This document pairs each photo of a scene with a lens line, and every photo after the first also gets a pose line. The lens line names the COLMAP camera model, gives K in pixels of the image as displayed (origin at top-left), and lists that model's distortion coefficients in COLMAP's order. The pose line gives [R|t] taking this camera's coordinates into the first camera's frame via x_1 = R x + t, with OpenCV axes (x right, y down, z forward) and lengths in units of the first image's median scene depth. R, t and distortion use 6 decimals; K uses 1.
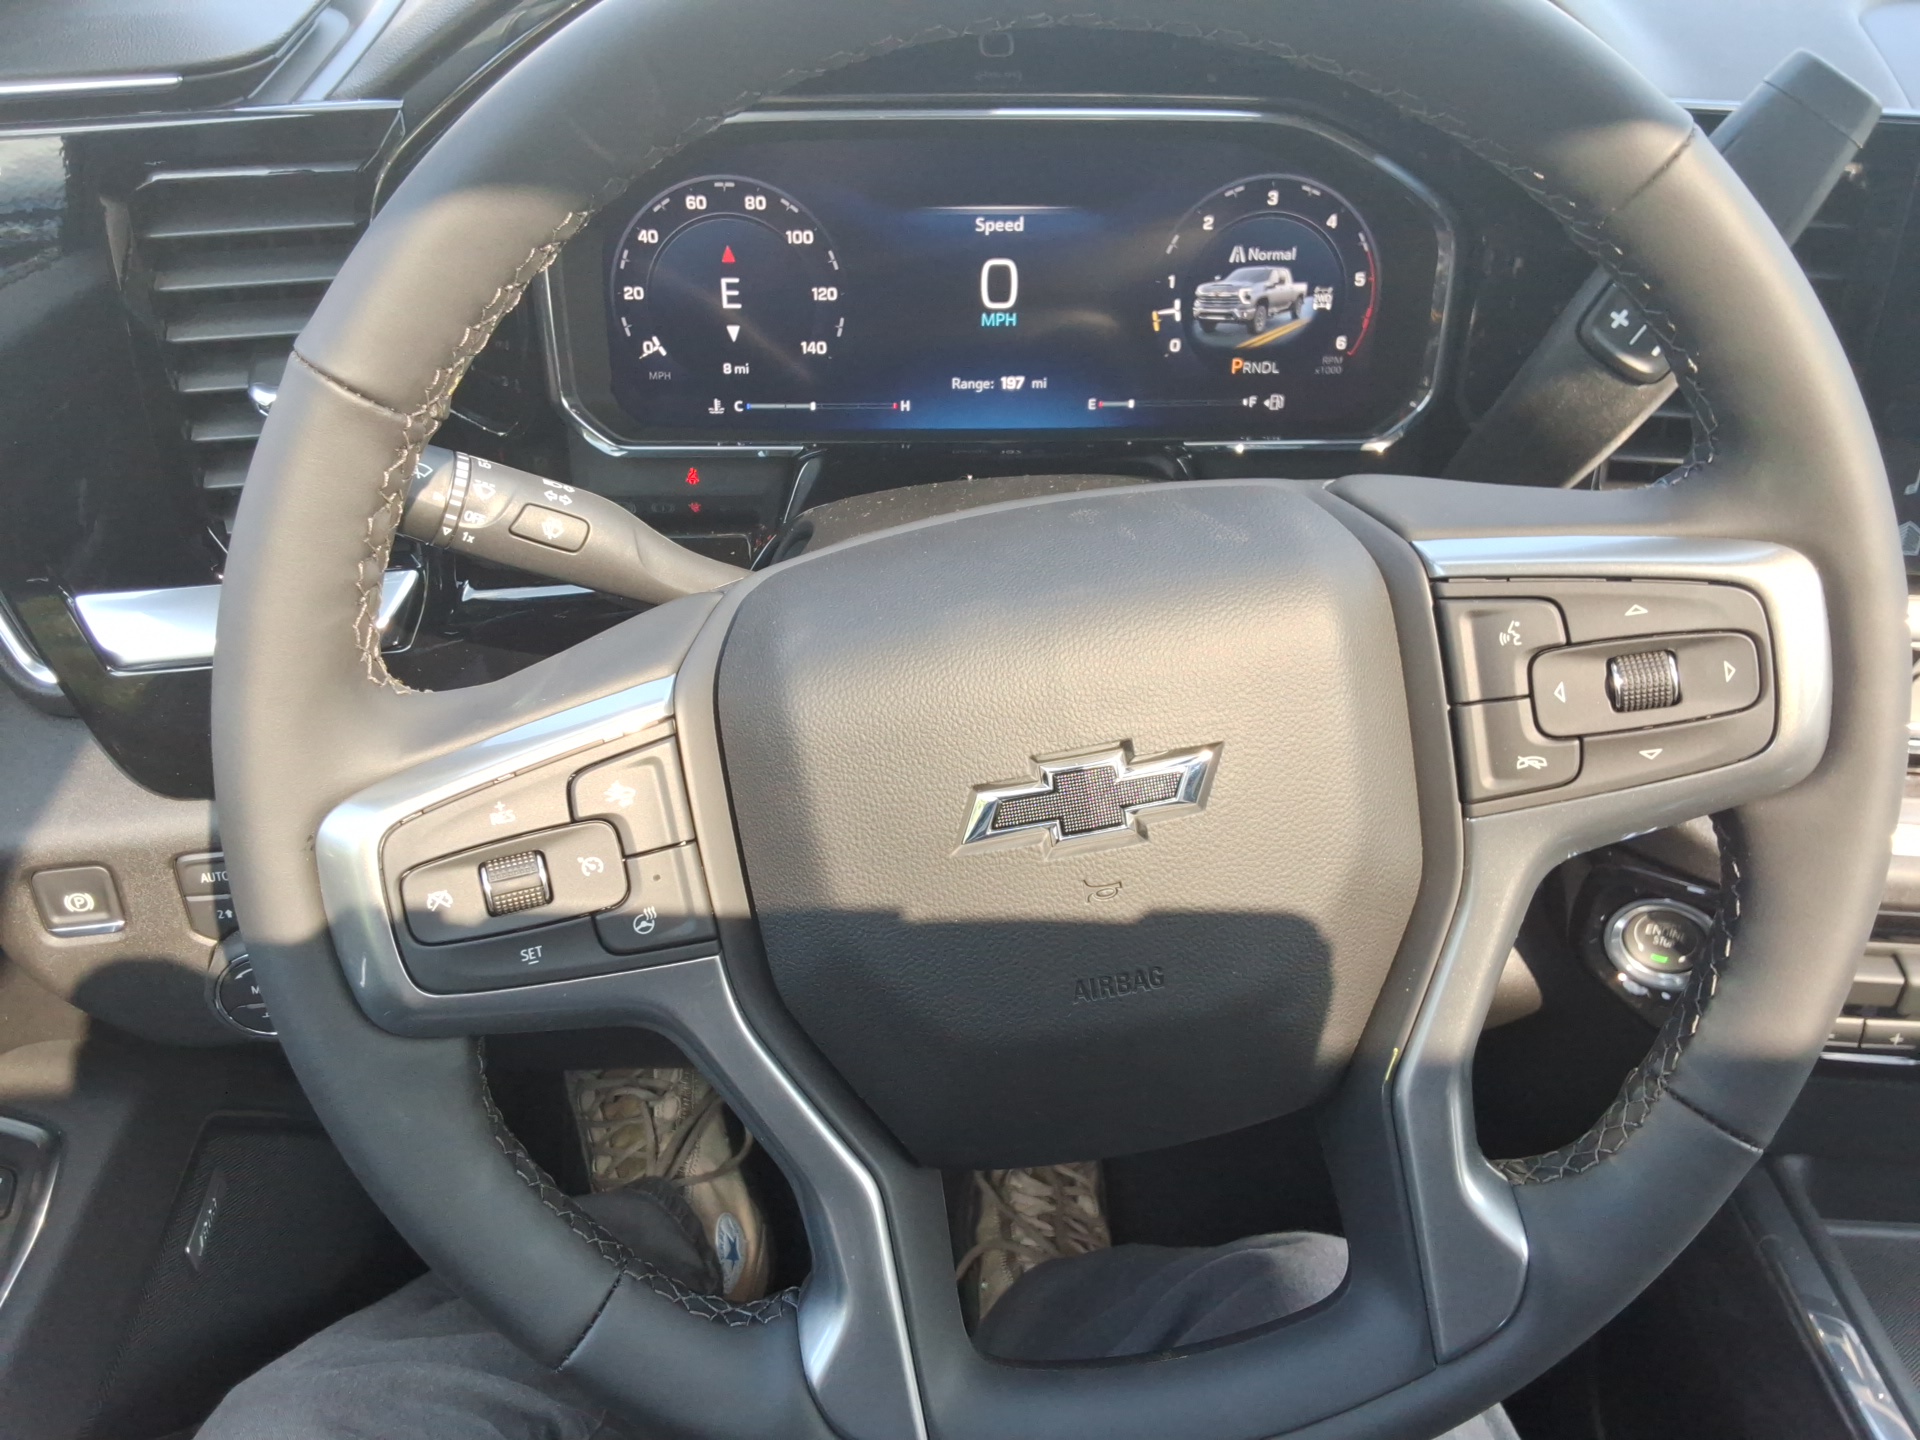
lens RADIAL K [[1555.8, 0, 962.7], [0, 1555.8, 715.4], [0, 0, 1]] dist [0.108694, -0.172726]
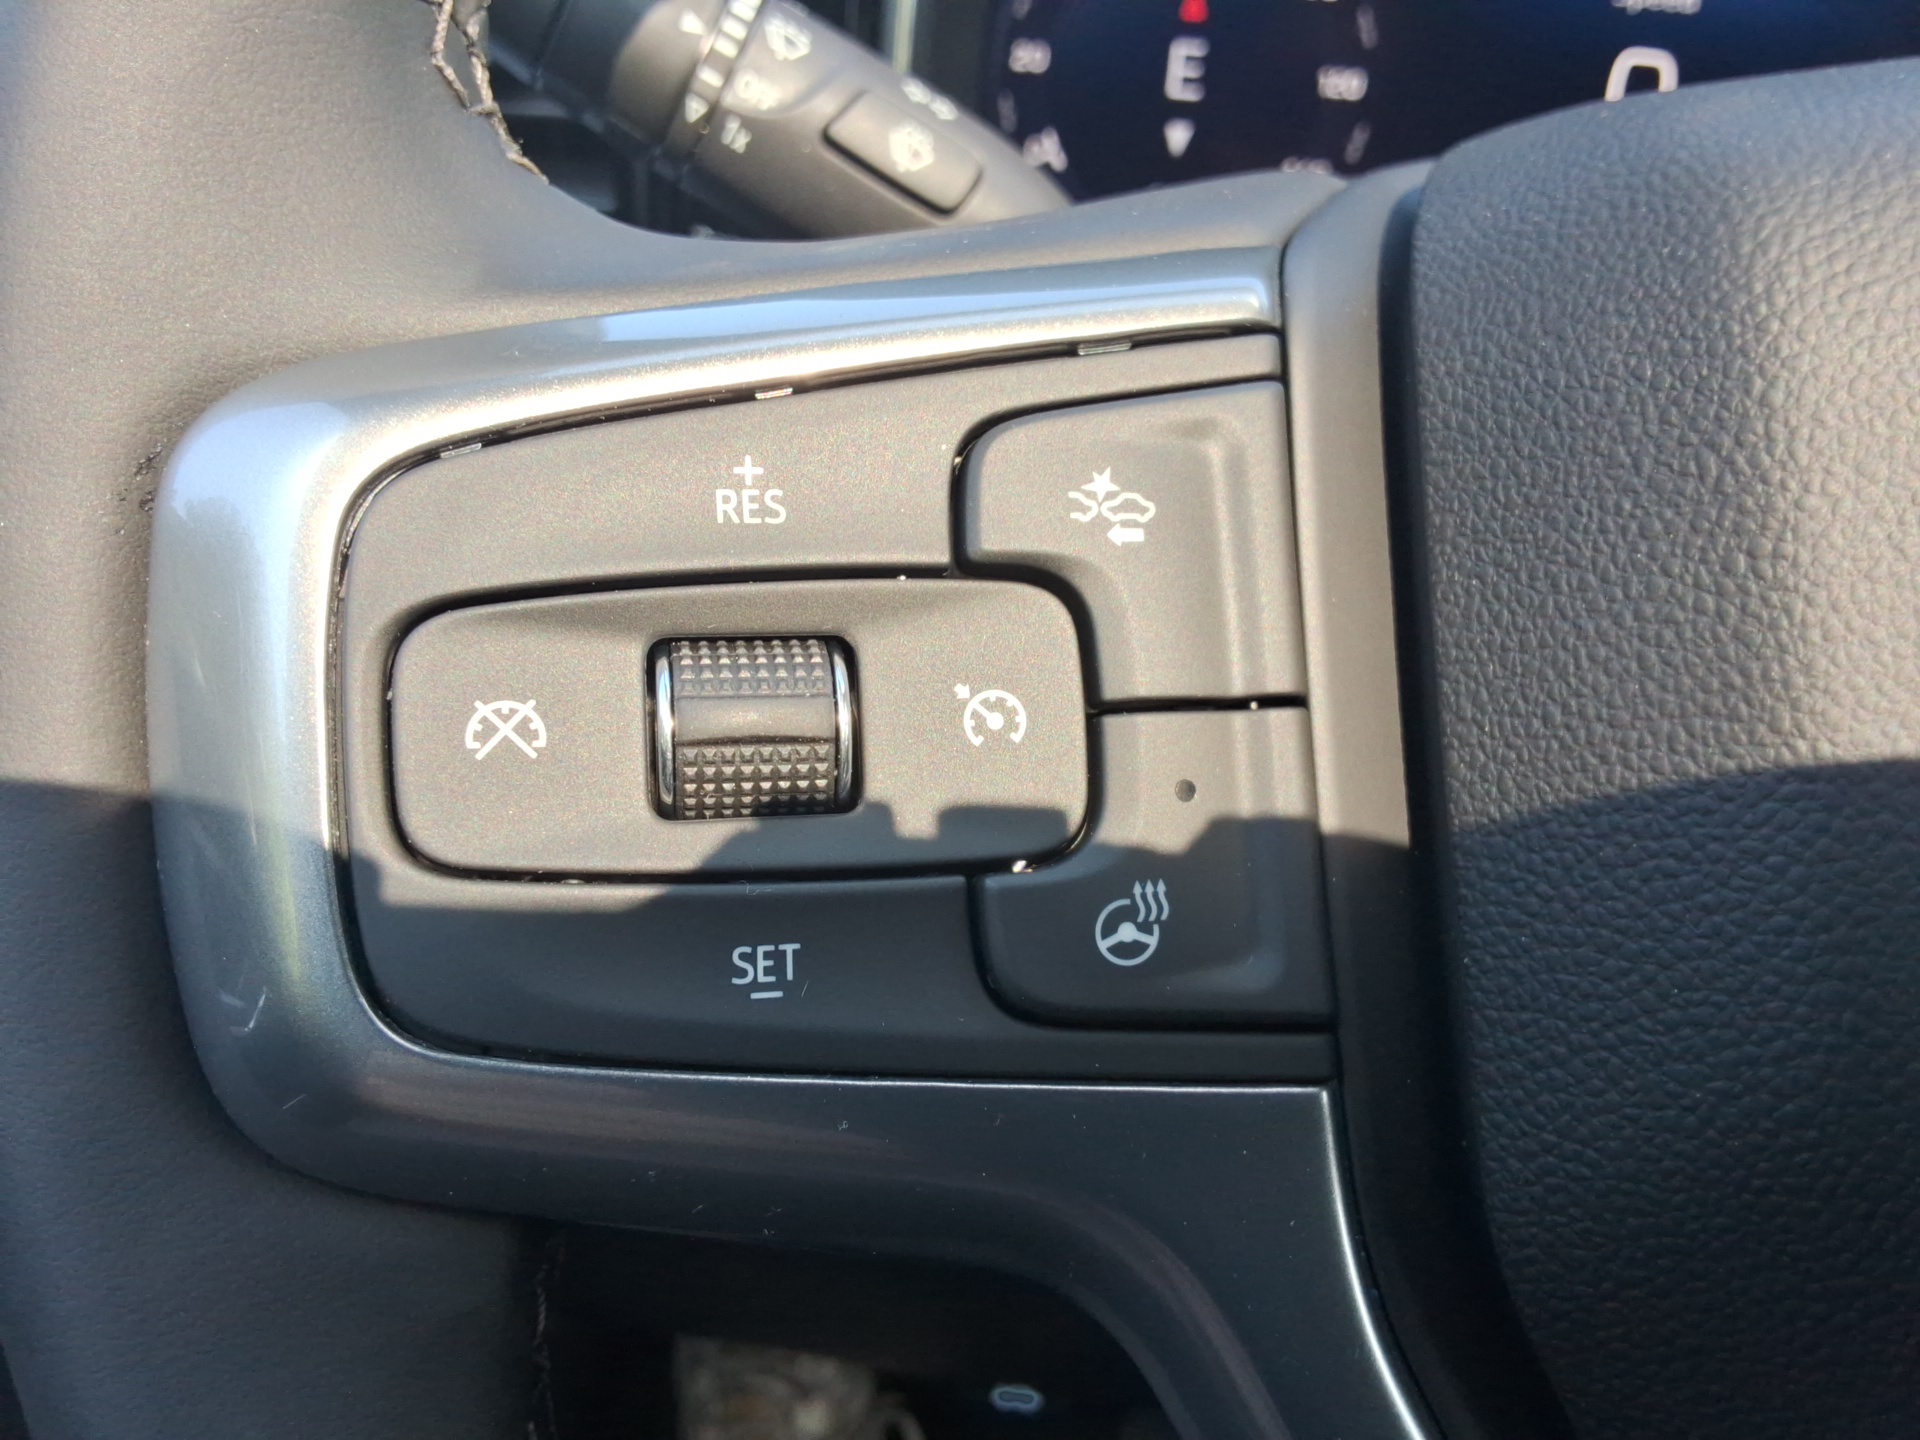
lens RADIAL K [[1555.8, 0, 972.0], [0, 1555.8, 725.4], [0, 0, 1]] dist [0.108694, -0.172726]
pose [[0.985864, 0.124376, -0.112261, -0.130840], [-0.142053, 0.975768, -0.166423, 0.095372], [0.088842, 0.180018, 0.979643, 0.441899]]
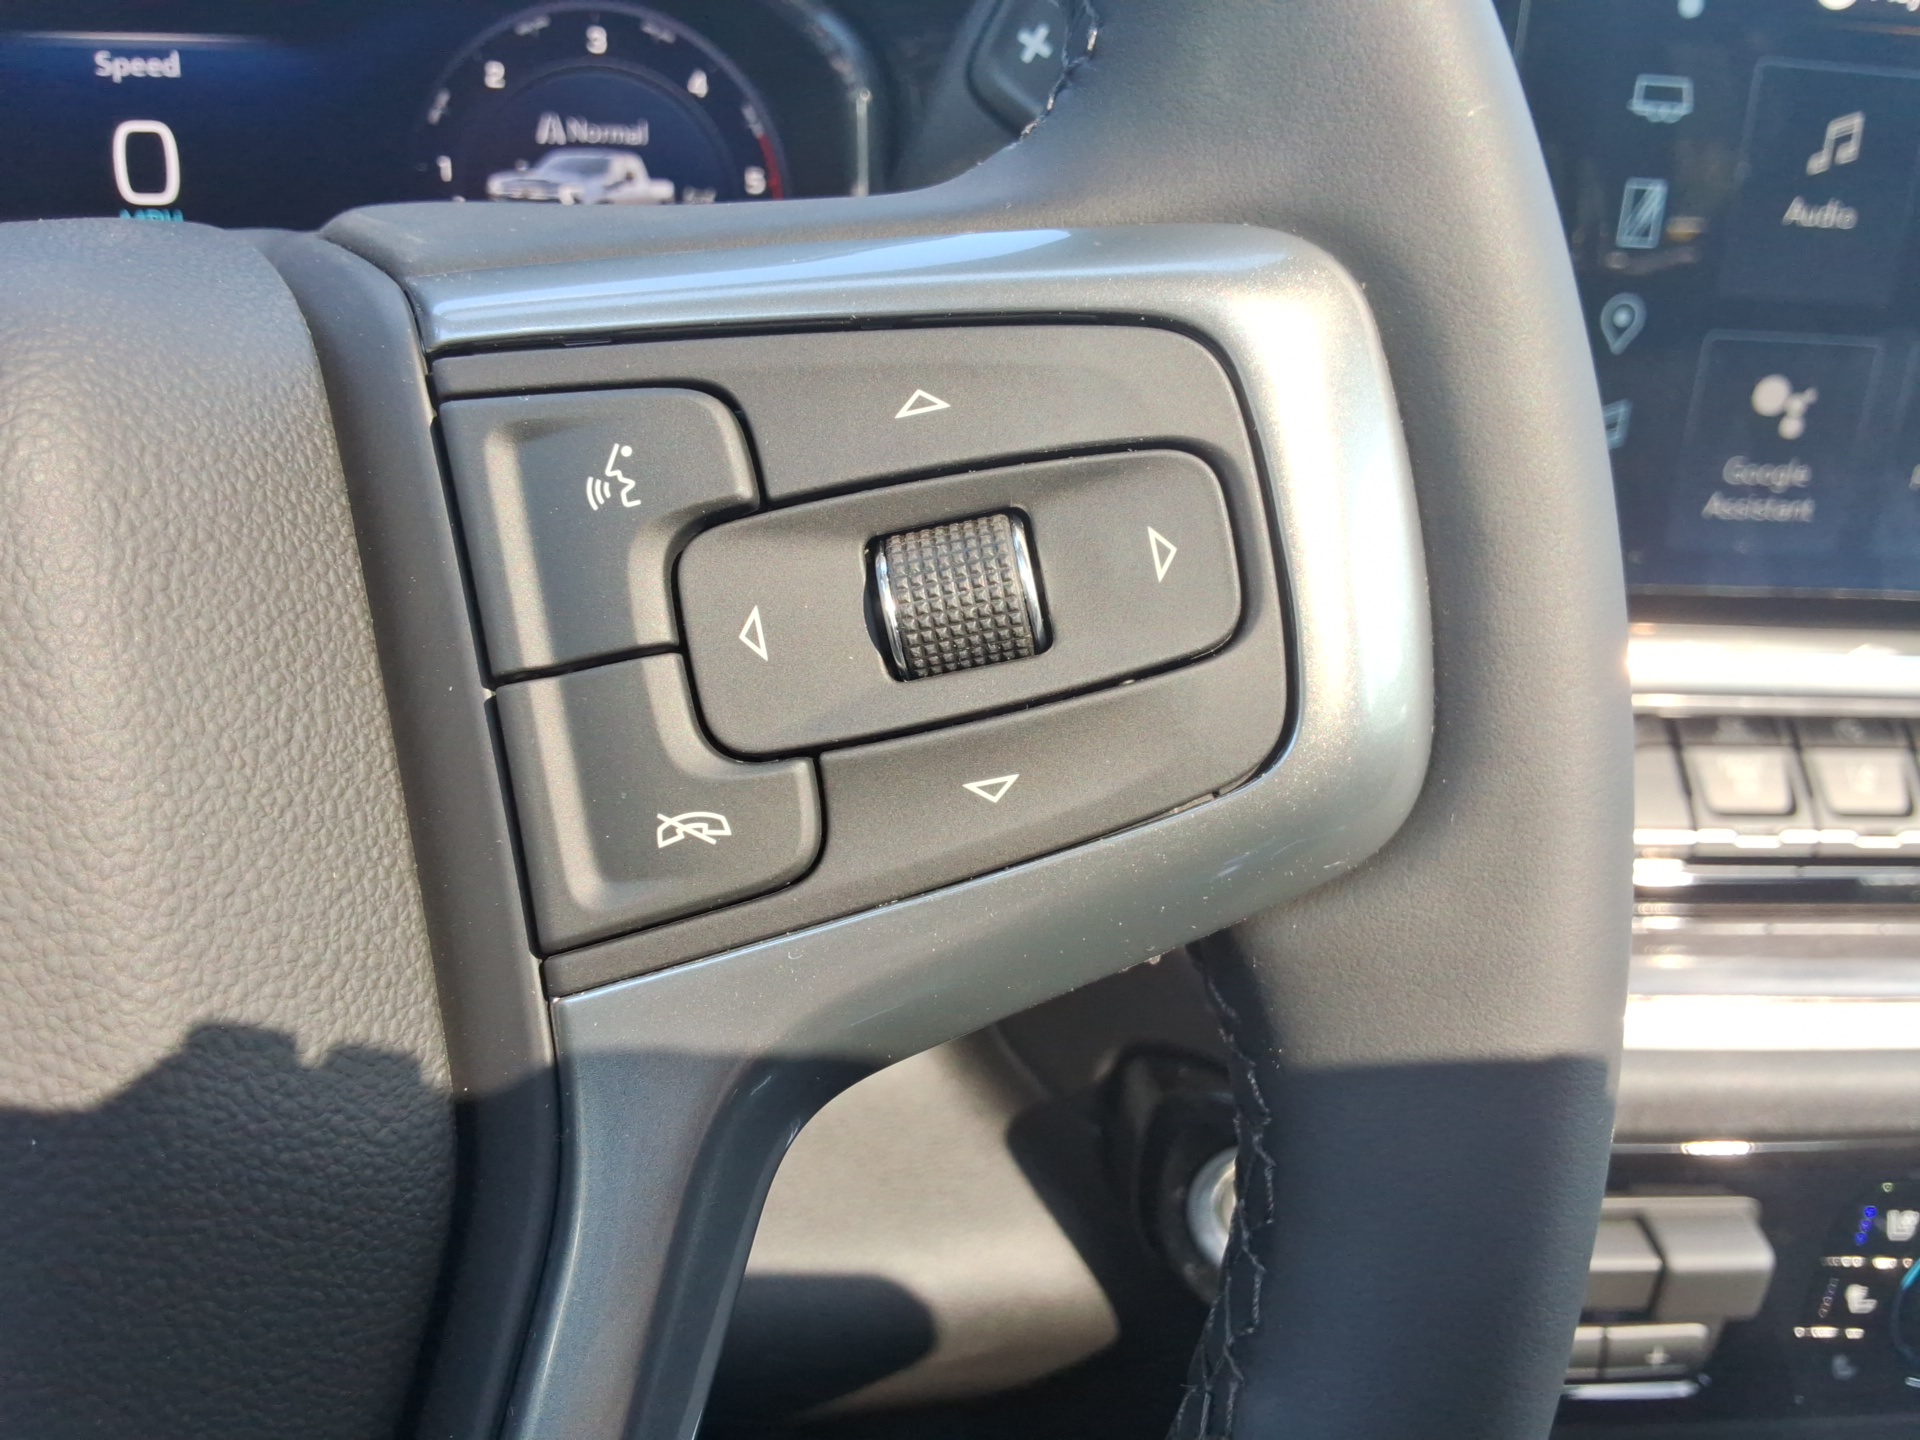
lens RADIAL K [[1555.8, 0, 964.6], [0, 1555.8, 722.1], [0, 0, 1]] dist [0.108694, -0.172726]
pose [[0.987134, -0.025283, 0.157886, 0.235107], [0.048813, 0.987934, -0.146985, 0.039694], [-0.152265, 0.152801, 0.976456, 0.404234]]
